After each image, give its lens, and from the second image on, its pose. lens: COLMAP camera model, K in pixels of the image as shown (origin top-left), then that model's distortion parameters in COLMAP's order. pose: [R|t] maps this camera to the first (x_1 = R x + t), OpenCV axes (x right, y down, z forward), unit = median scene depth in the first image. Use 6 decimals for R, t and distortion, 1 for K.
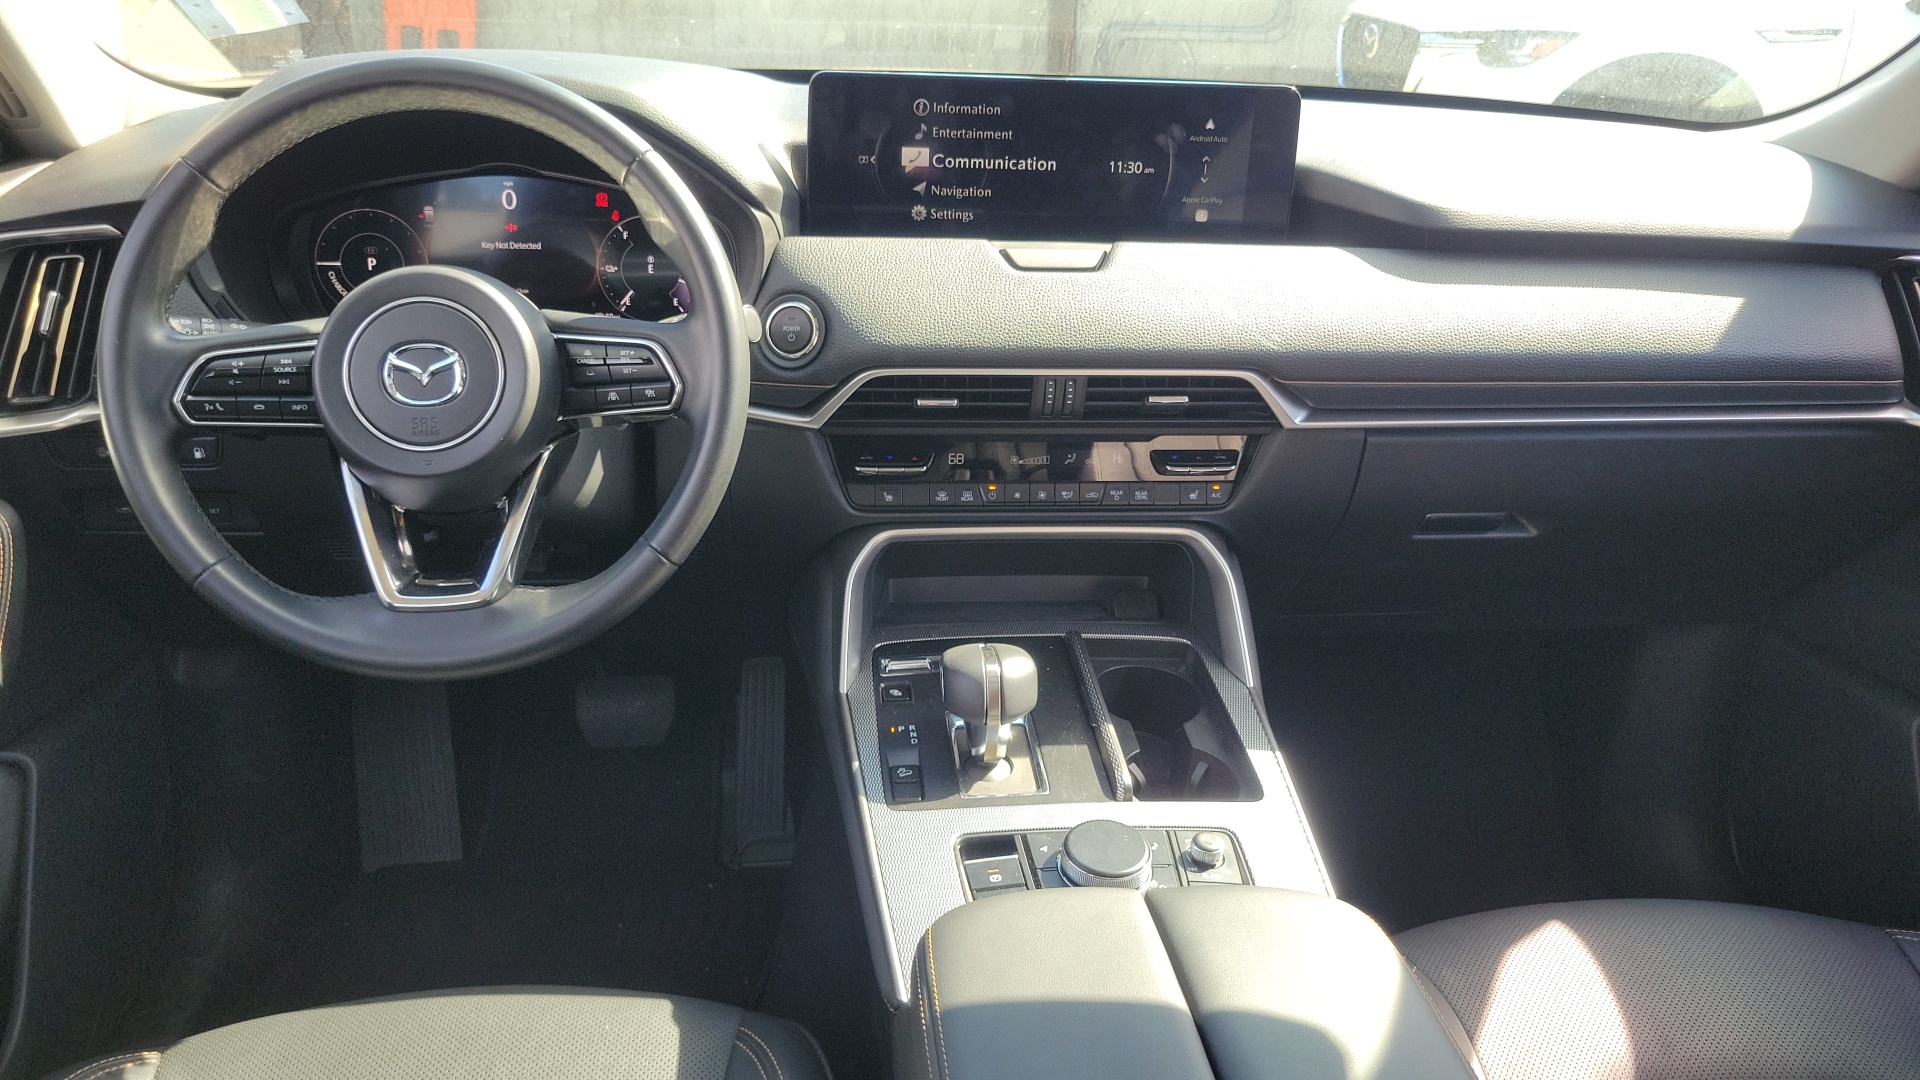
lens RADIAL K [[1463.2, 0, 958.9], [0, 1463.2, 539.1], [0, 0, 1]] dist [0.024836, -0.022084]
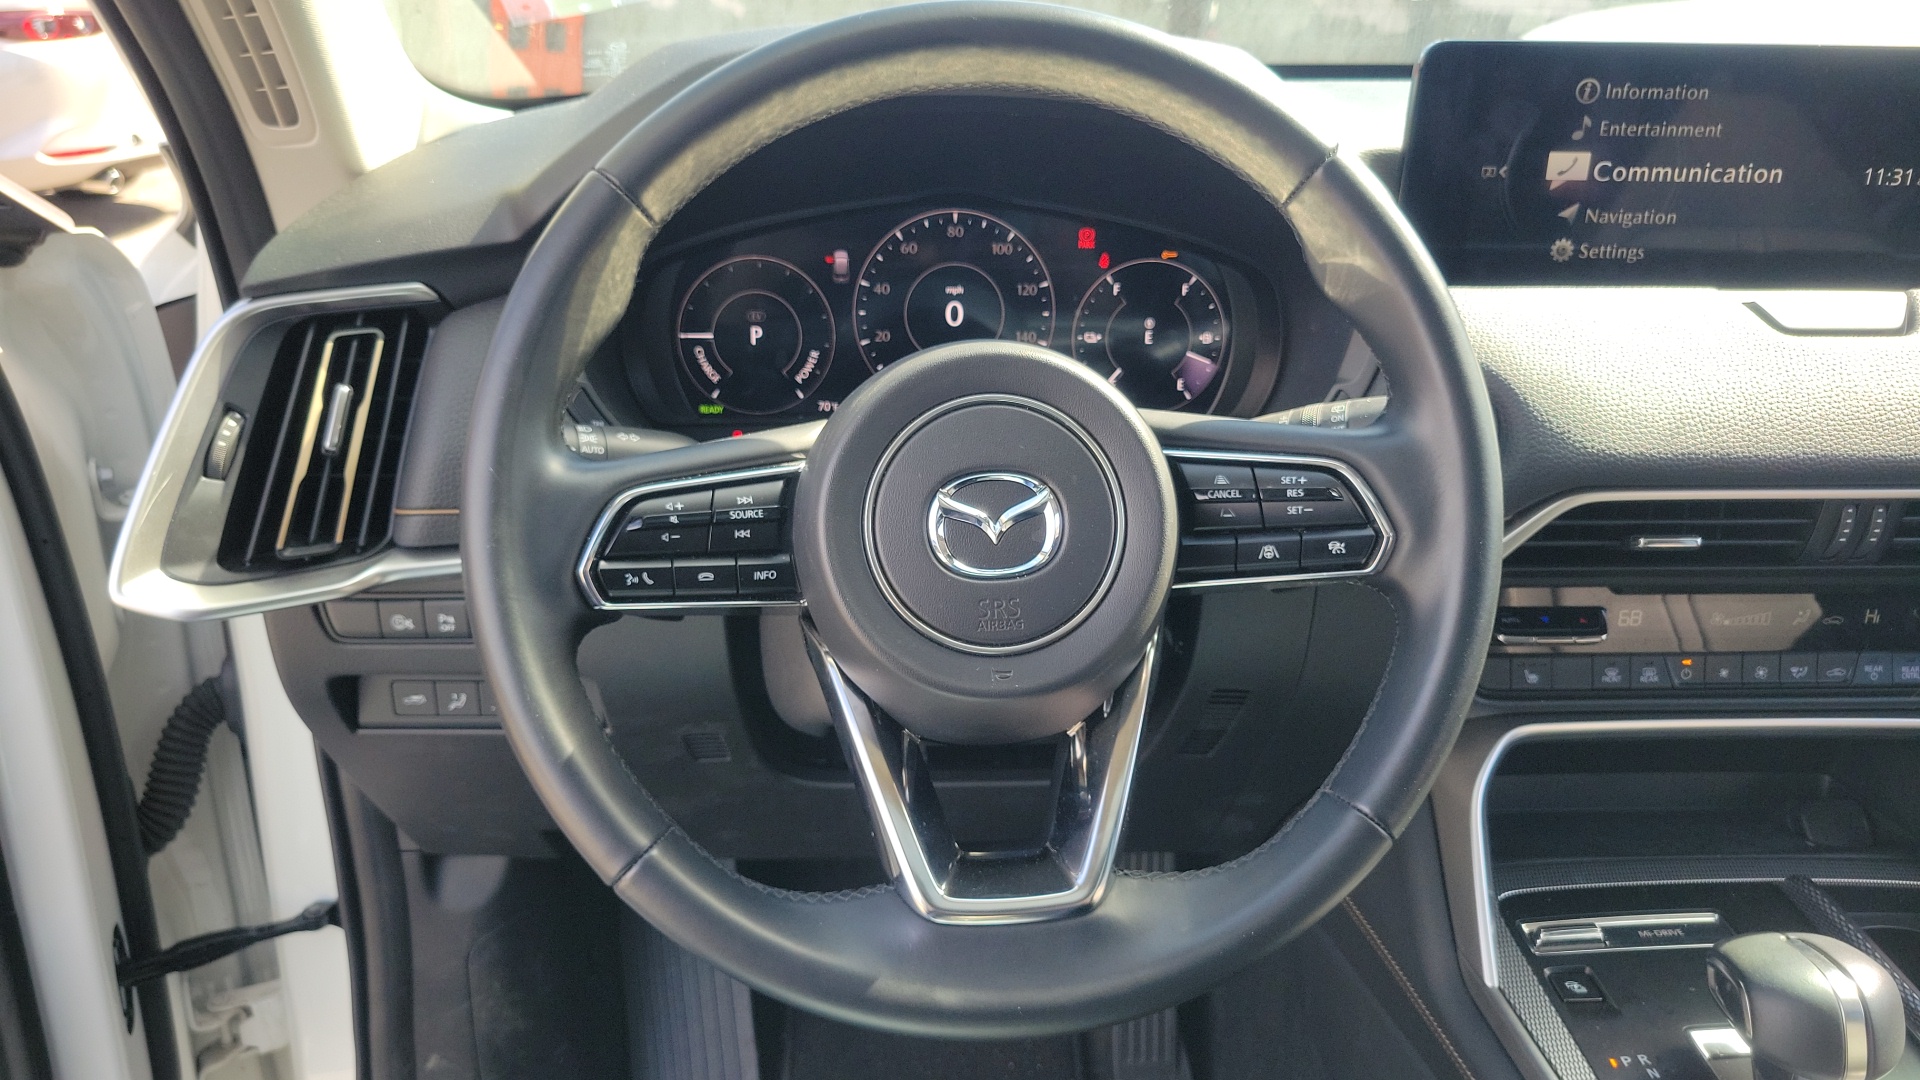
lens RADIAL K [[1463.2, 0, 949.0], [0, 1463.2, 552.8], [0, 0, 1]] dist [0.024836, -0.022084]
pose [[0.998687, -0.002606, -0.051163, -0.303351], [0.001124, 0.999580, -0.028972, -0.072110], [0.051217, 0.028877, 0.998270, 0.352872]]
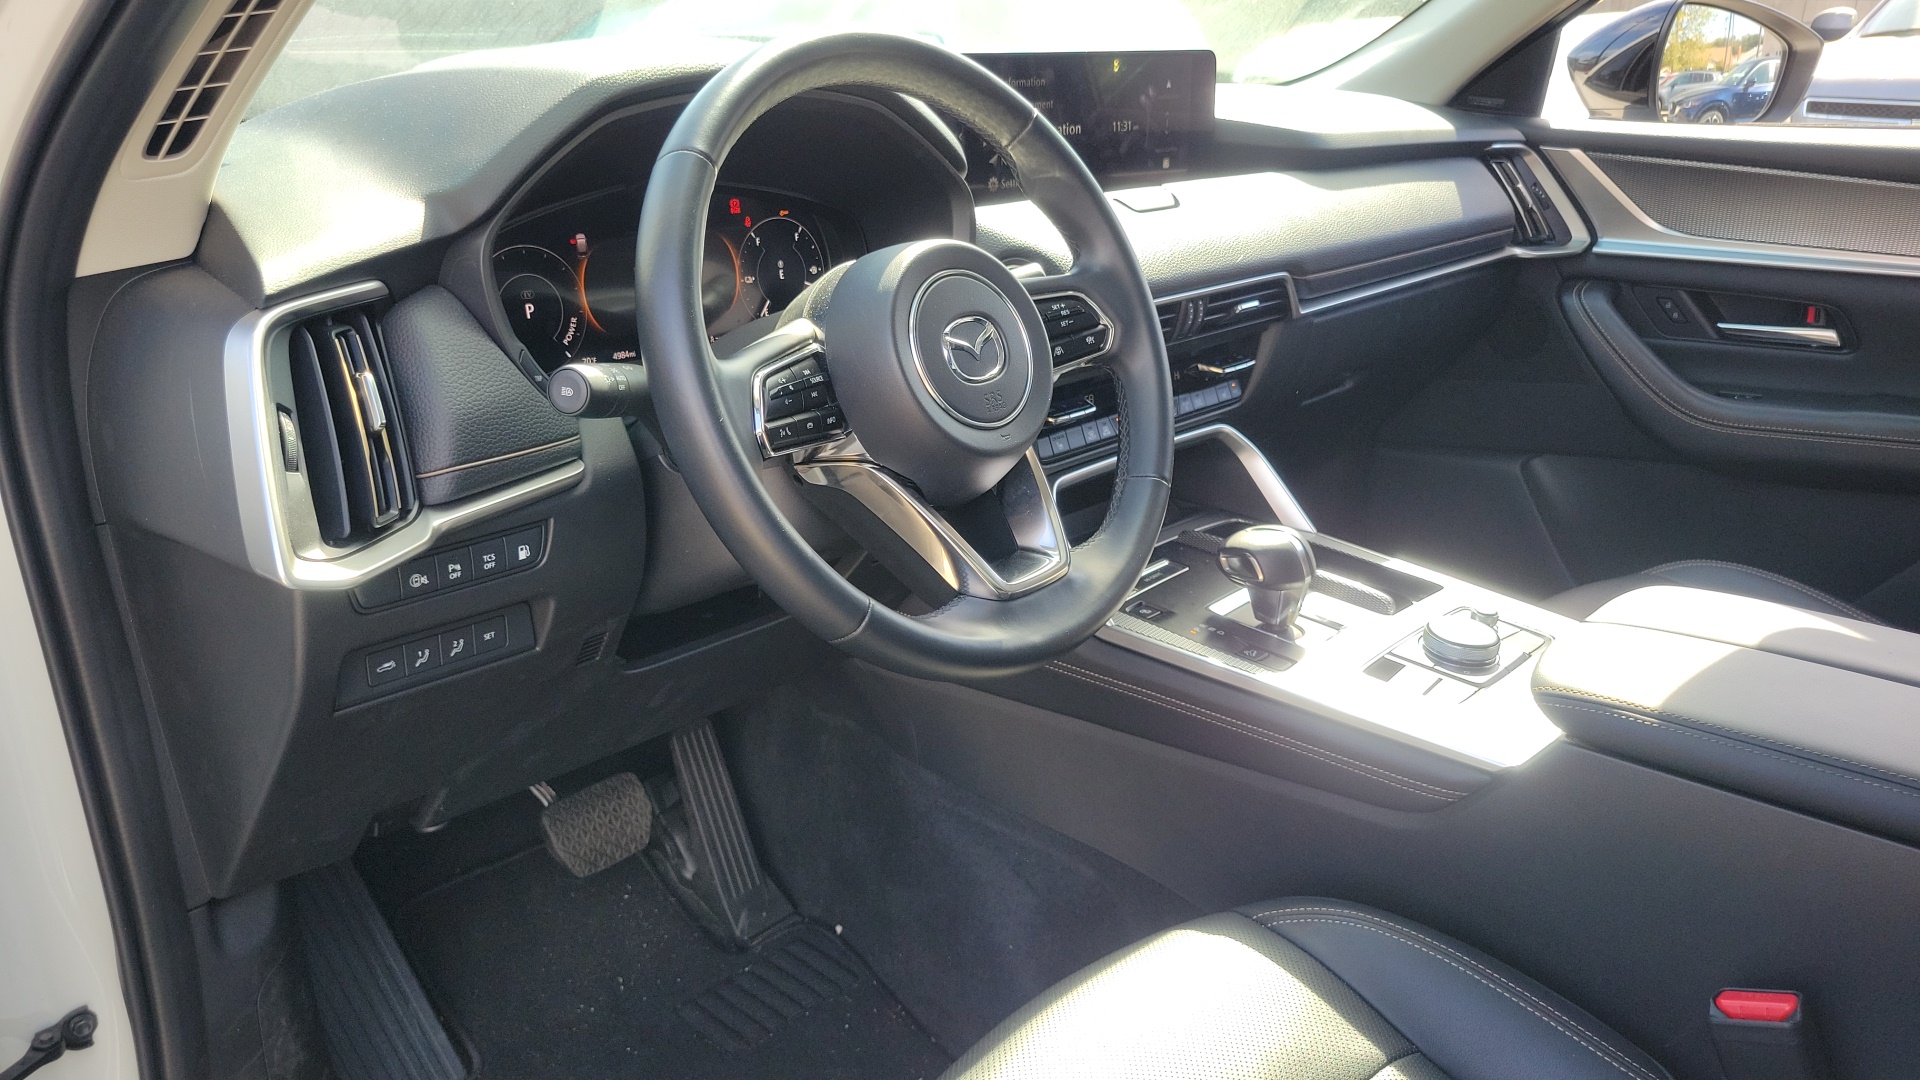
lens RADIAL K [[1463.2, 0, 955.4], [0, 1463.2, 549.6], [0, 0, 1]] dist [0.024836, -0.022084]
pose [[0.750960, -0.254086, 0.609507, -0.841272], [0.284221, 0.957507, 0.048975, -0.033103], [-0.596051, 0.136457, 0.791266, 0.239873]]
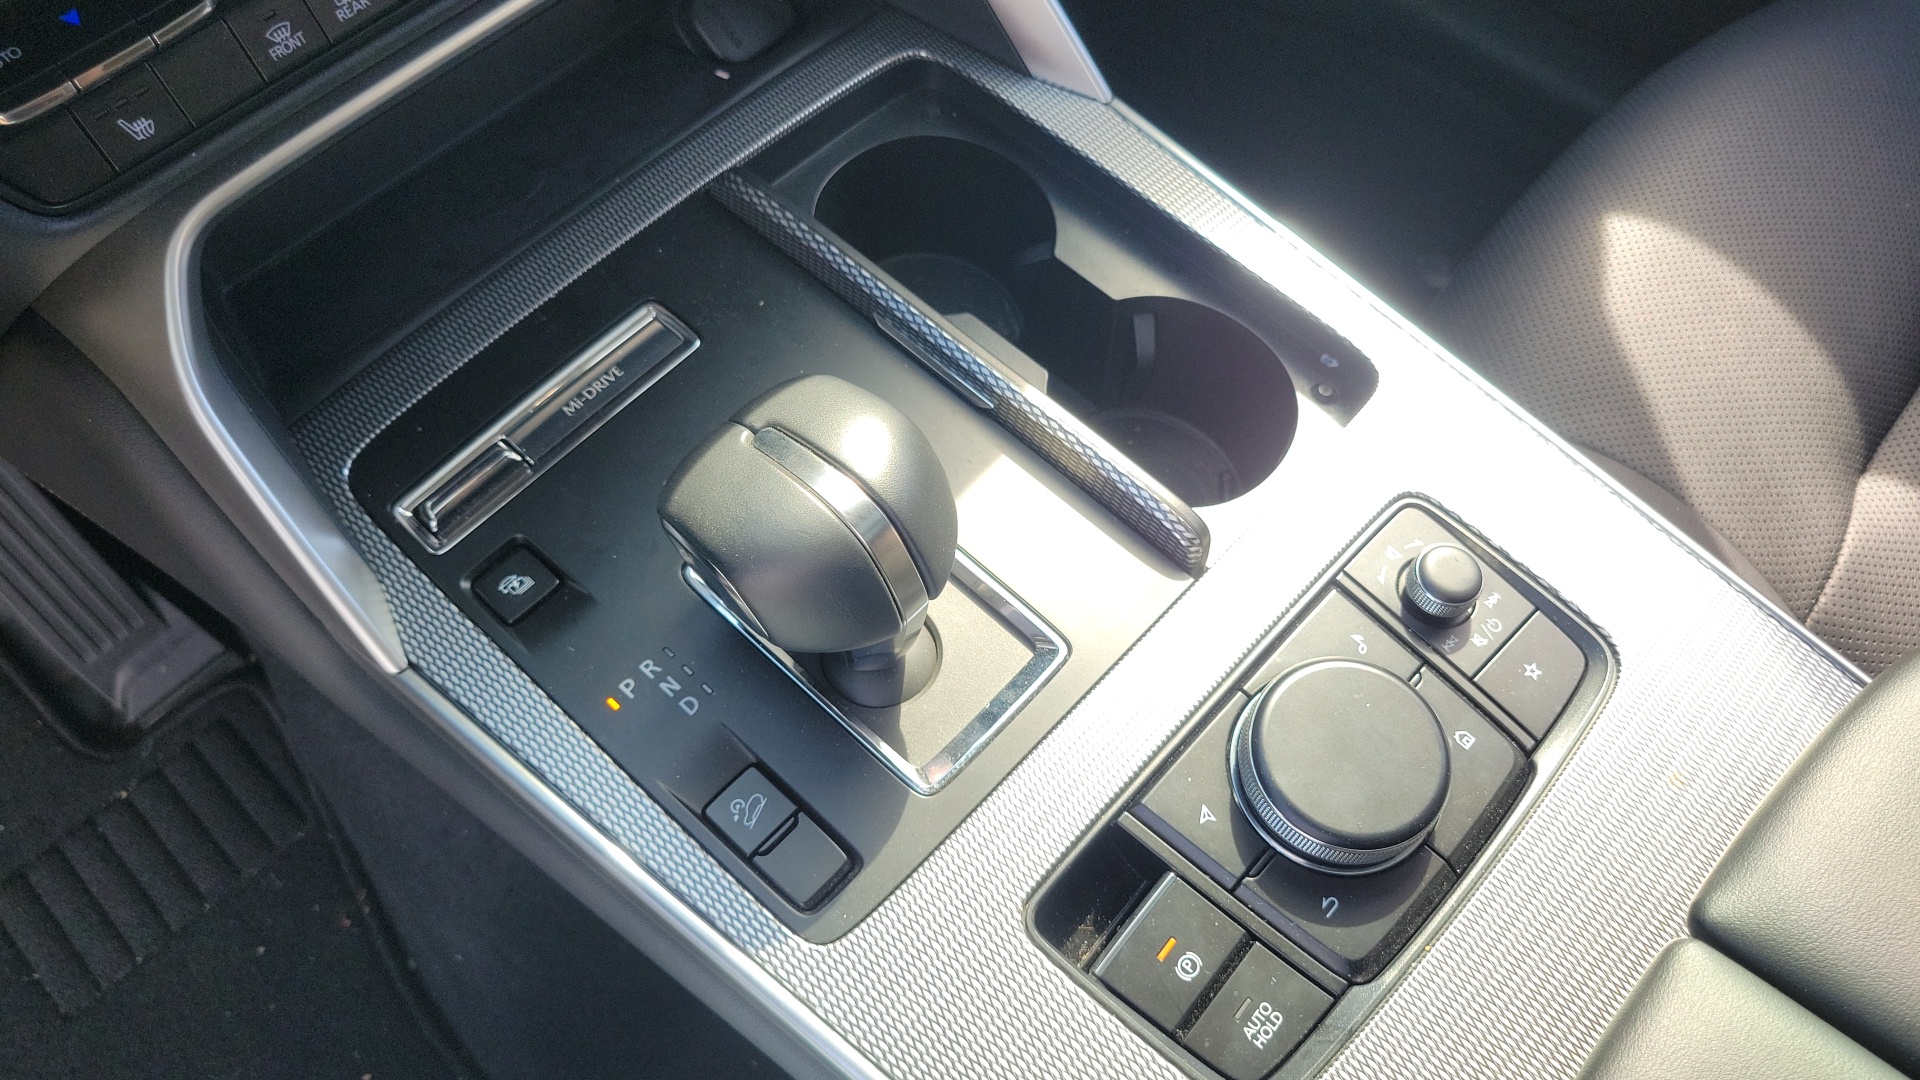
lens RADIAL K [[1463.2, 0, 959.1], [0, 1463.2, 508.4], [0, 0, 1]] dist [0.024836, -0.022084]
pose [[0.748453, -0.585281, 0.311873, -0.068719], [0.296918, 0.716226, 0.631554, -0.128318], [-0.593008, -0.380088, 0.709841, 0.700280]]
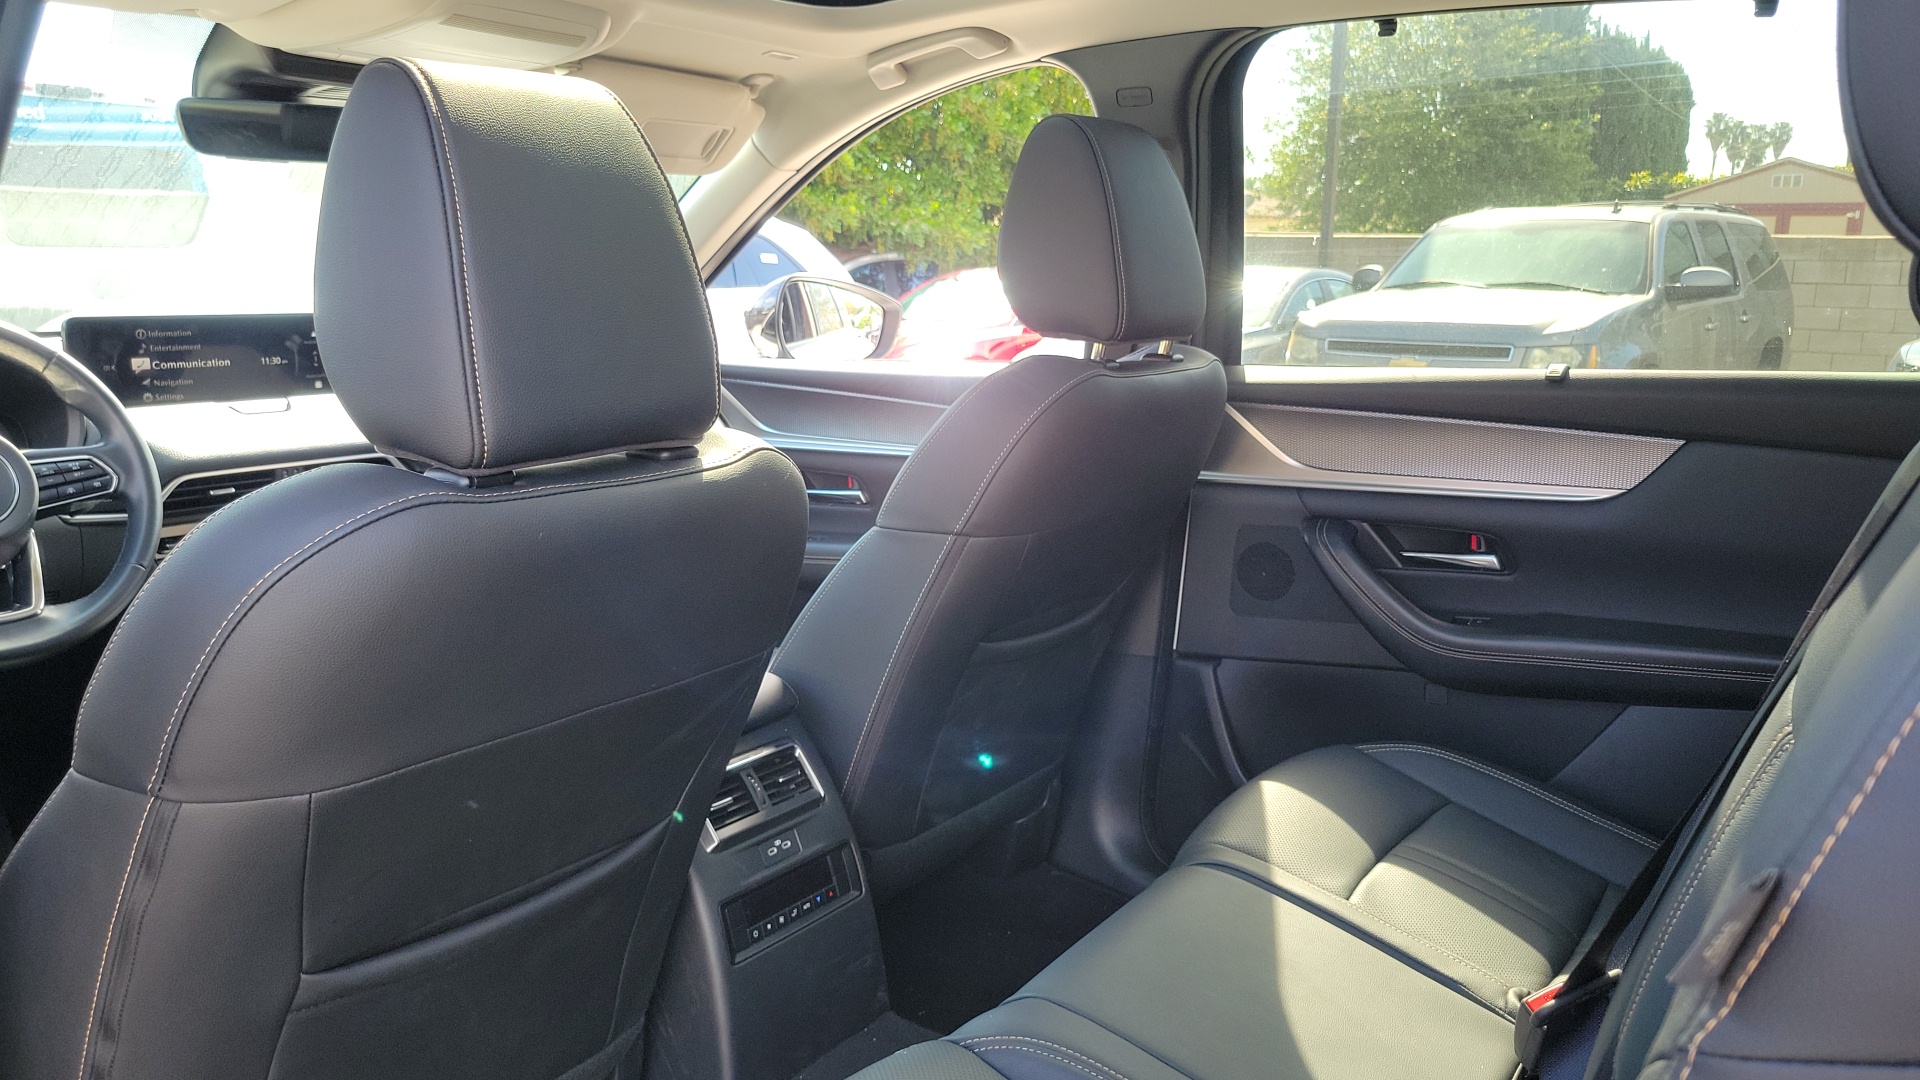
lens RADIAL K [[1463.2, 0, 975.4], [0, 1463.2, 545.2], [0, 0, 1]] dist [0.024836, -0.022084]
pose [[0.634805, -0.166165, 0.754594, -0.771300], [0.318516, 0.946040, -0.059630, 0.349933], [-0.703968, 0.278204, 0.653477, -0.719451]]
